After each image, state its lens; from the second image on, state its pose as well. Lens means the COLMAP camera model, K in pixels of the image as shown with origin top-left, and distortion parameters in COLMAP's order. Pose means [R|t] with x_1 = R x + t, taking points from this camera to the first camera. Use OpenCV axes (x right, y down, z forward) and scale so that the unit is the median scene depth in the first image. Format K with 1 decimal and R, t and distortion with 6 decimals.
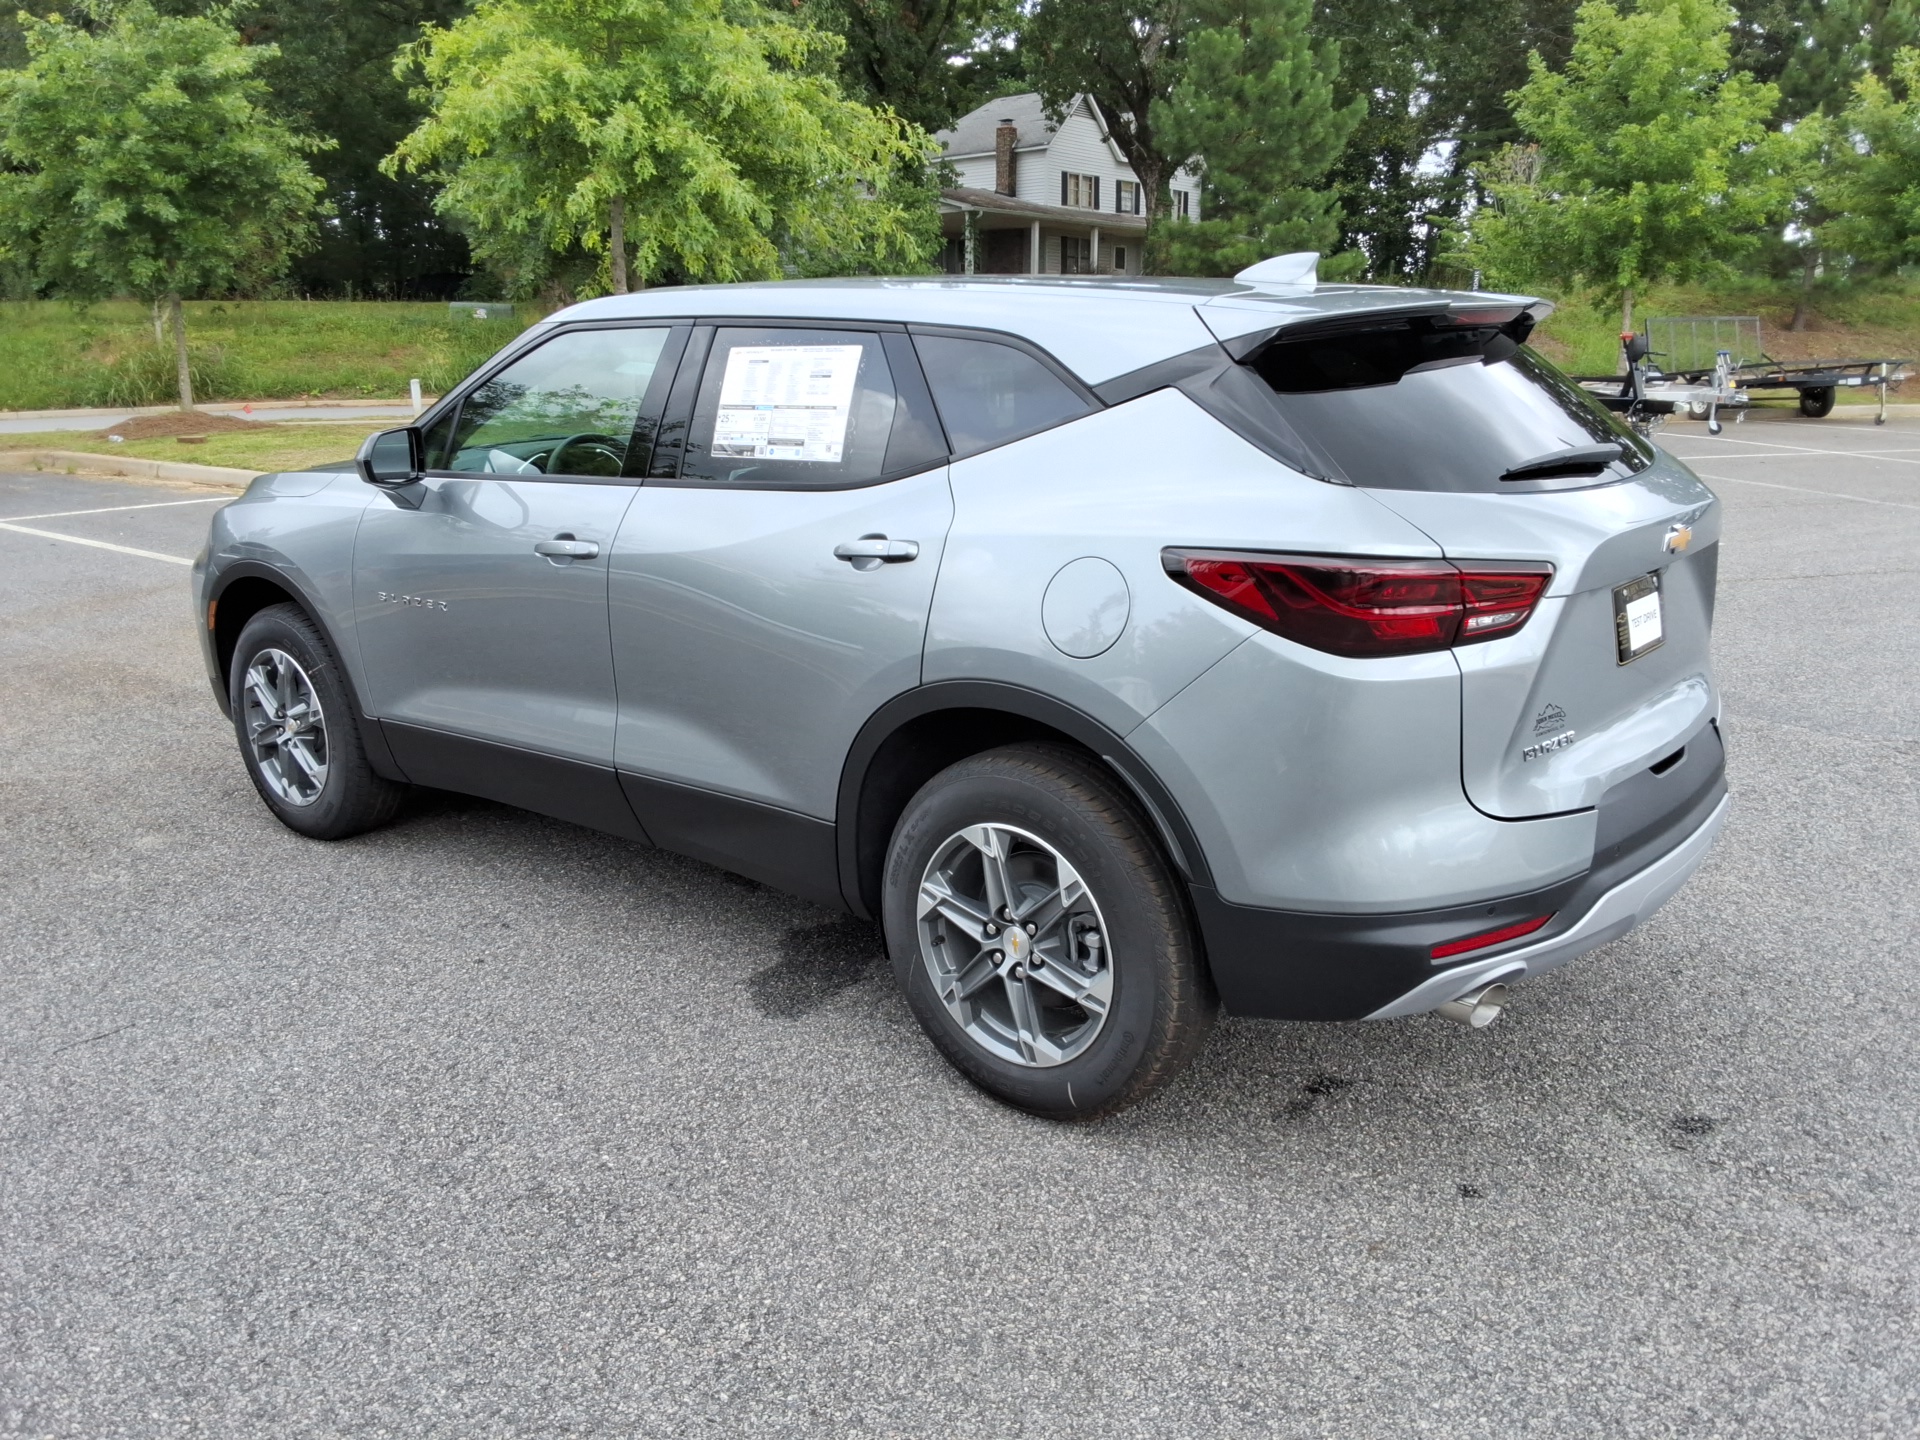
lens RADIAL K [[1546.6, 0, 976.8], [0, 1546.6, 700.9], [0, 0, 1]] dist [0.115824, -0.184846]
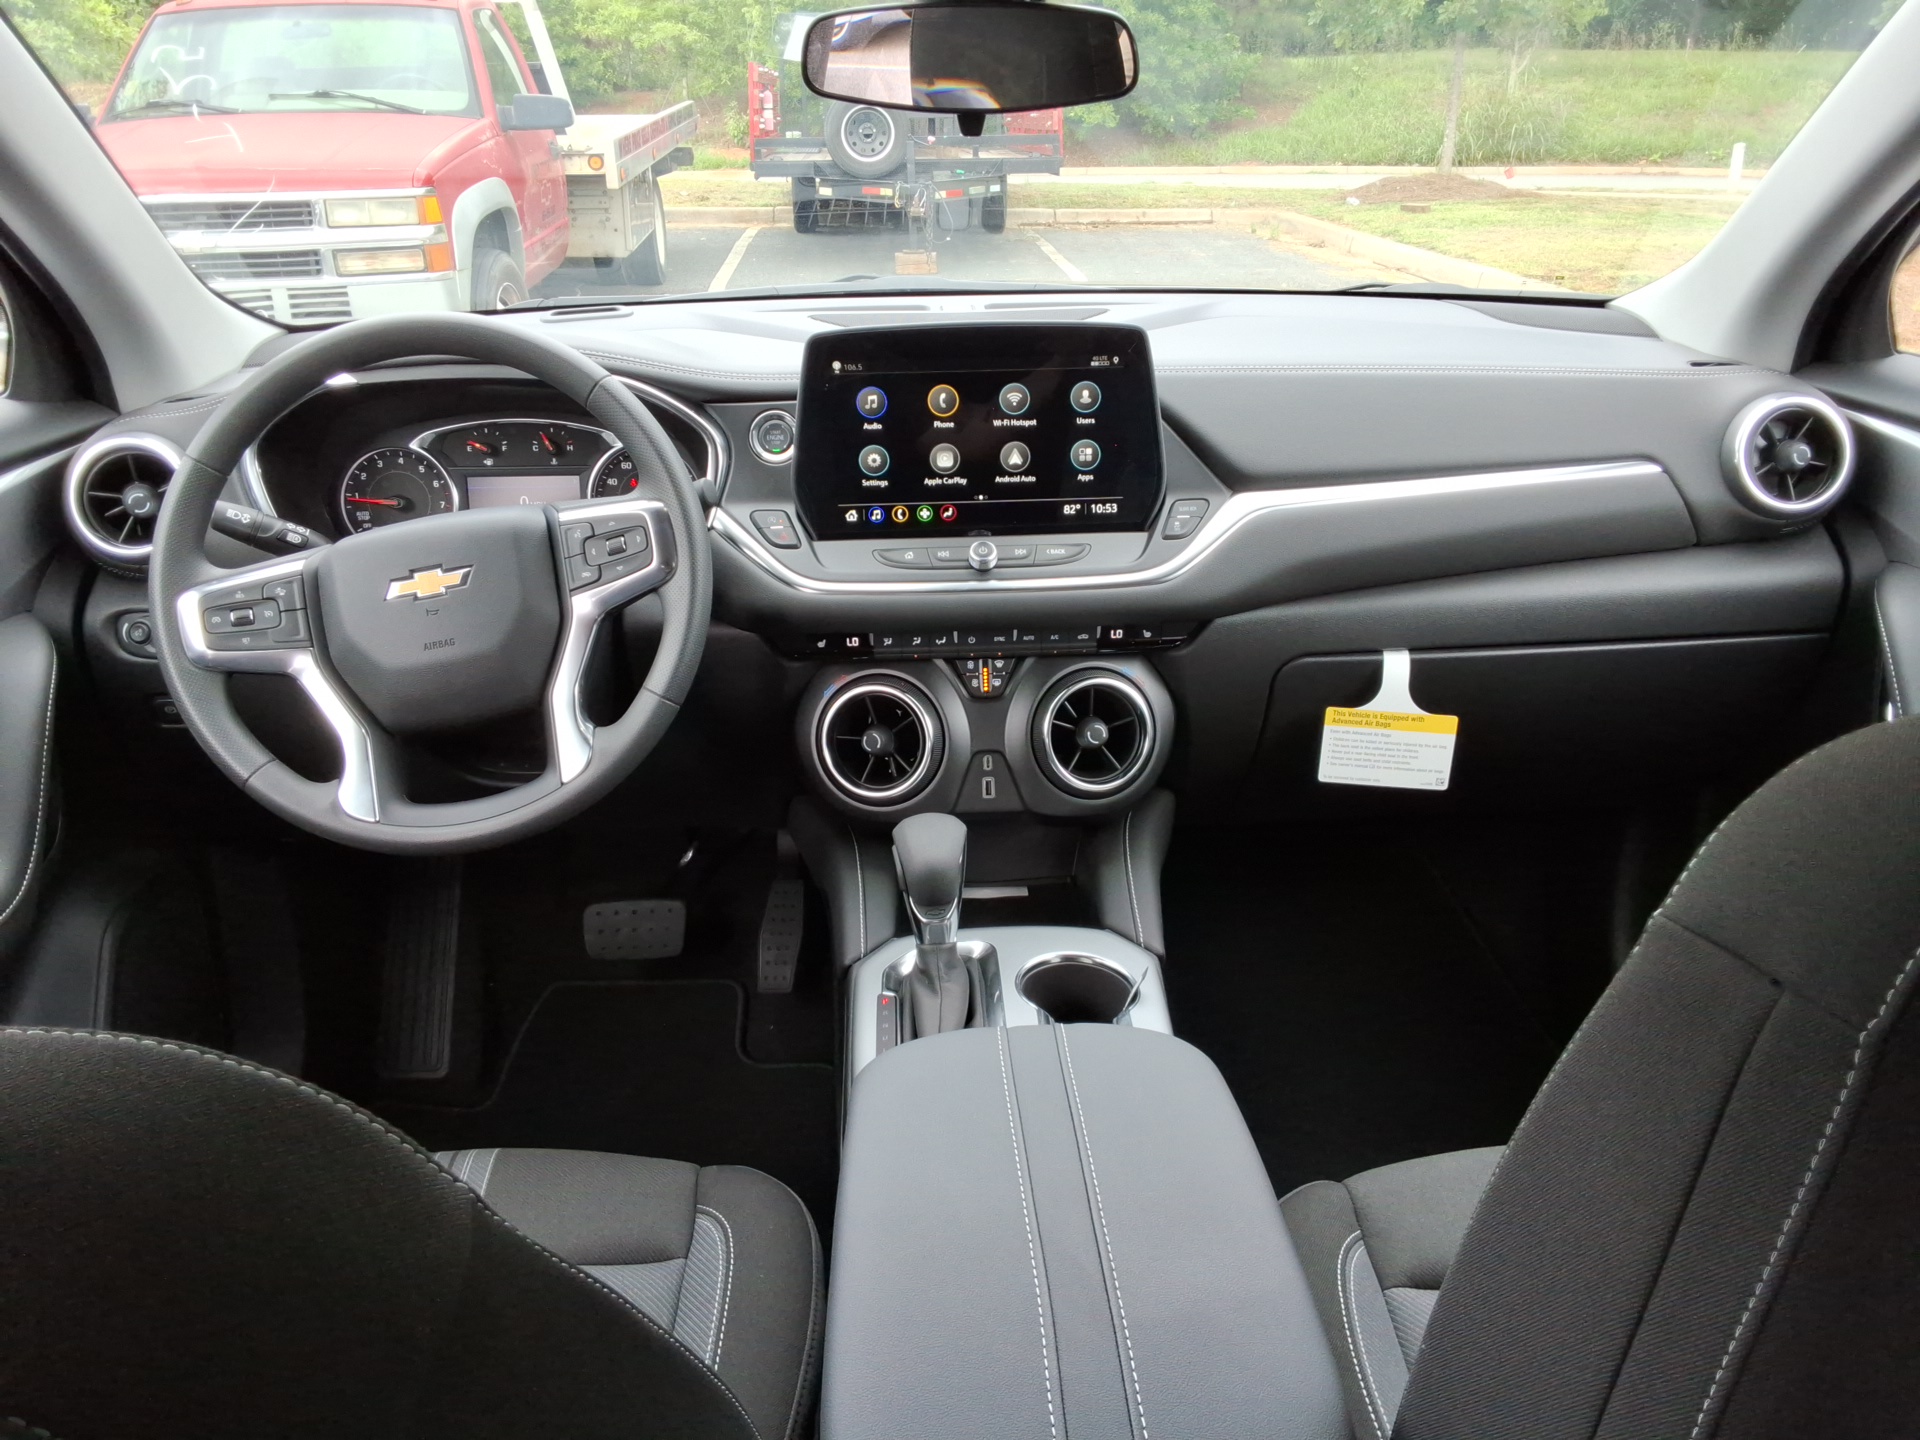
lens RADIAL K [[1520.2, 0, 978.4], [0, 1520.2, 710.7], [0, 0, 1]] dist [0.139311, -0.246415]
pose [[0.673778, 0.284963, -0.681777, -0.000908], [-0.180371, 0.958165, 0.222230, -0.051322], [0.716582, -0.026761, 0.696989, 0.252655]]
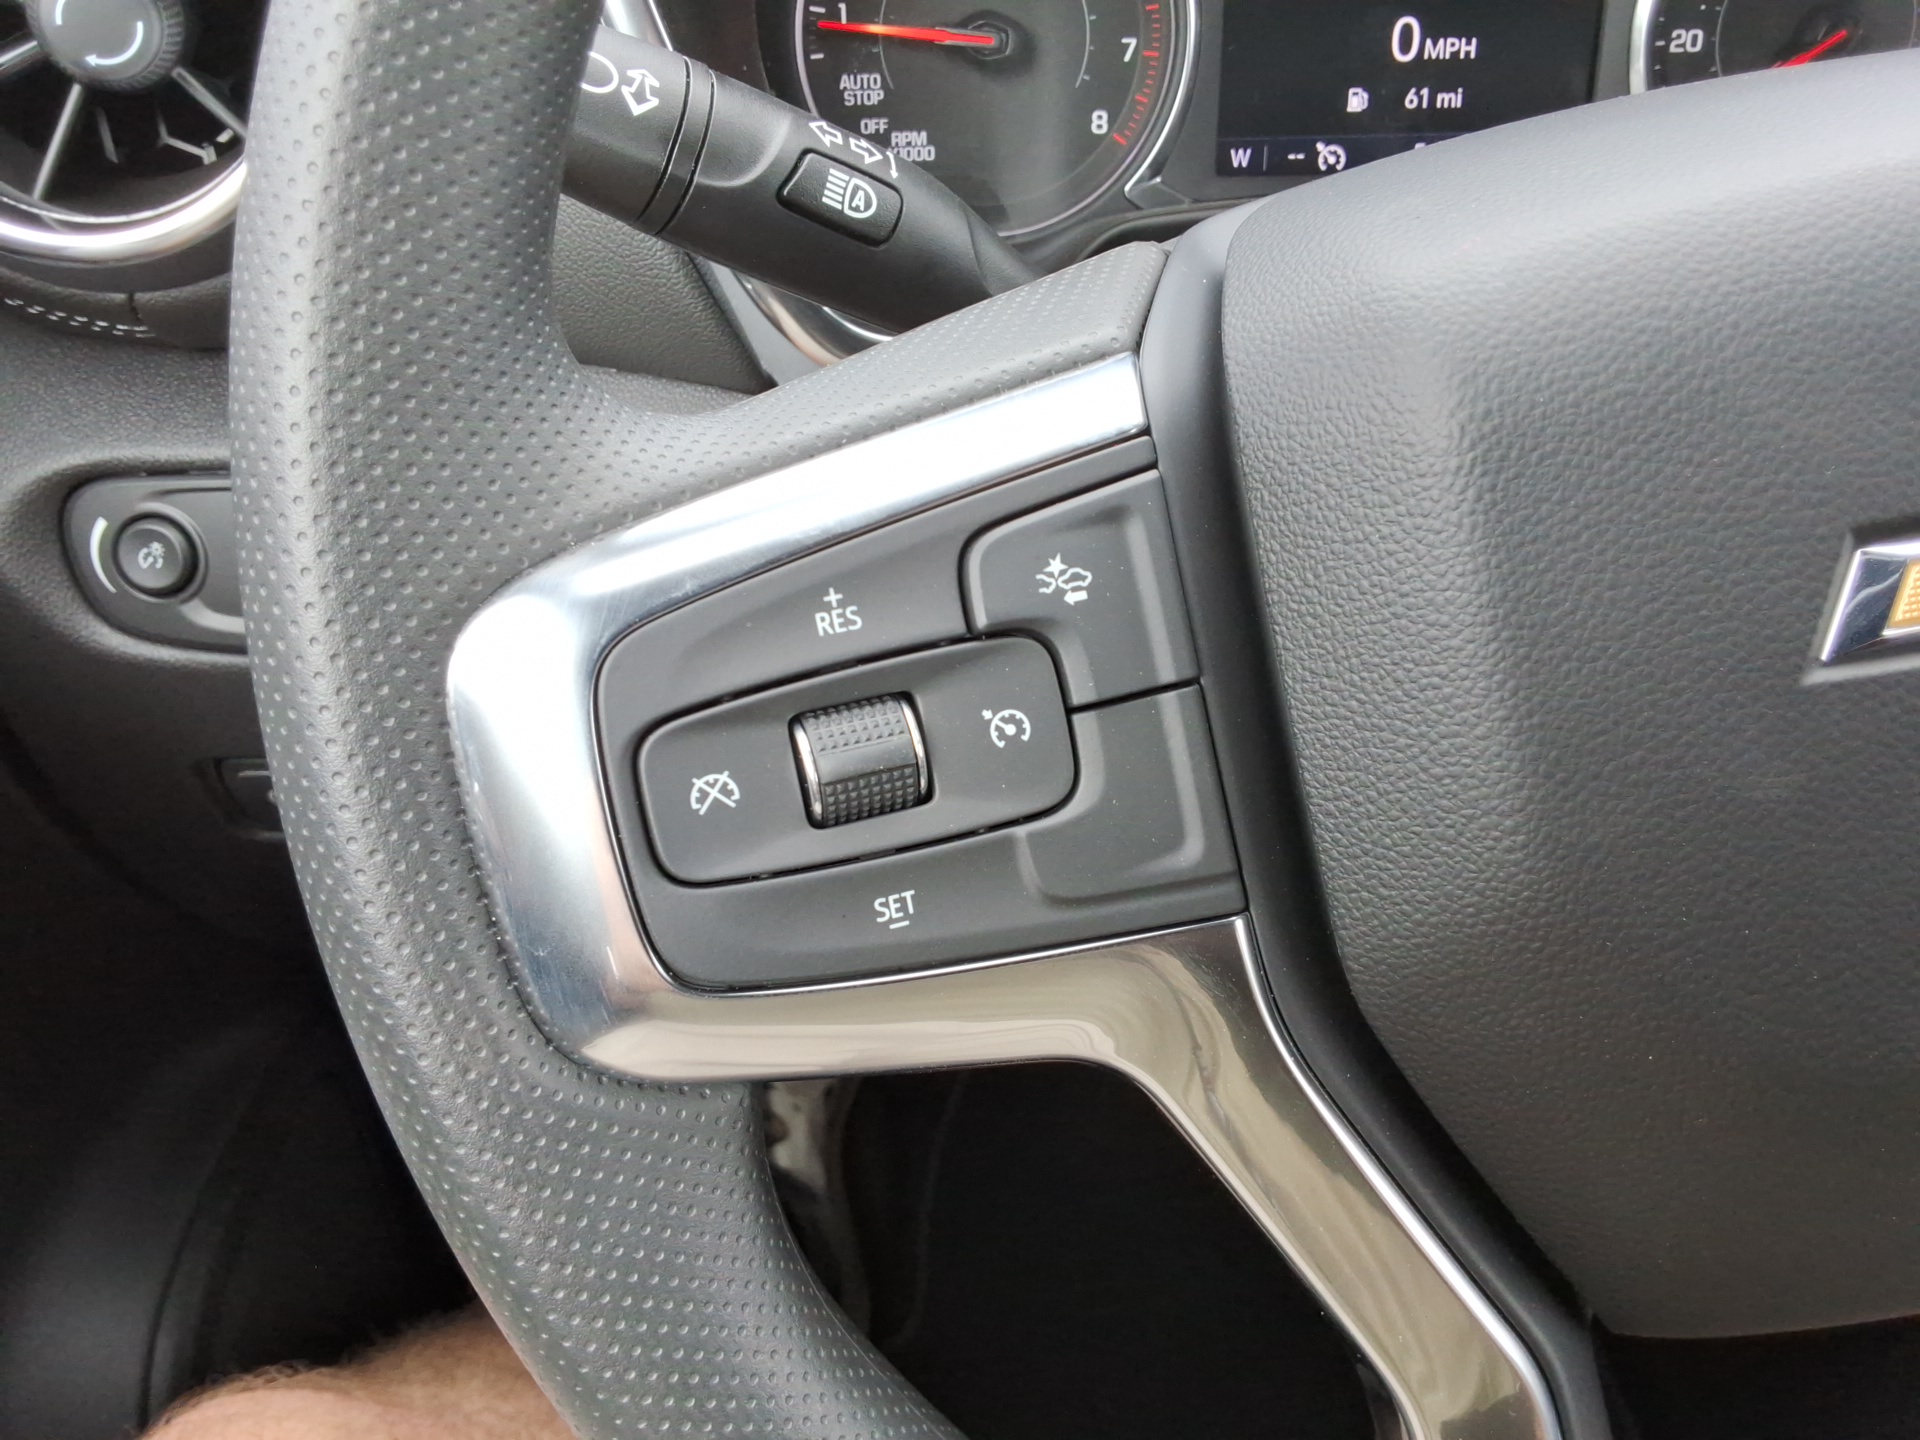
lens RADIAL K [[1536.8, 0, 980.1], [0, 1536.8, 709.4], [0, 0, 1]] dist [0.146615, -0.254881]
pose [[0.671180, 0.446181, -0.591979, -0.066631], [-0.189520, 0.875318, 0.444861, -0.038960], [0.716658, -0.186390, 0.672056, 0.271357]]
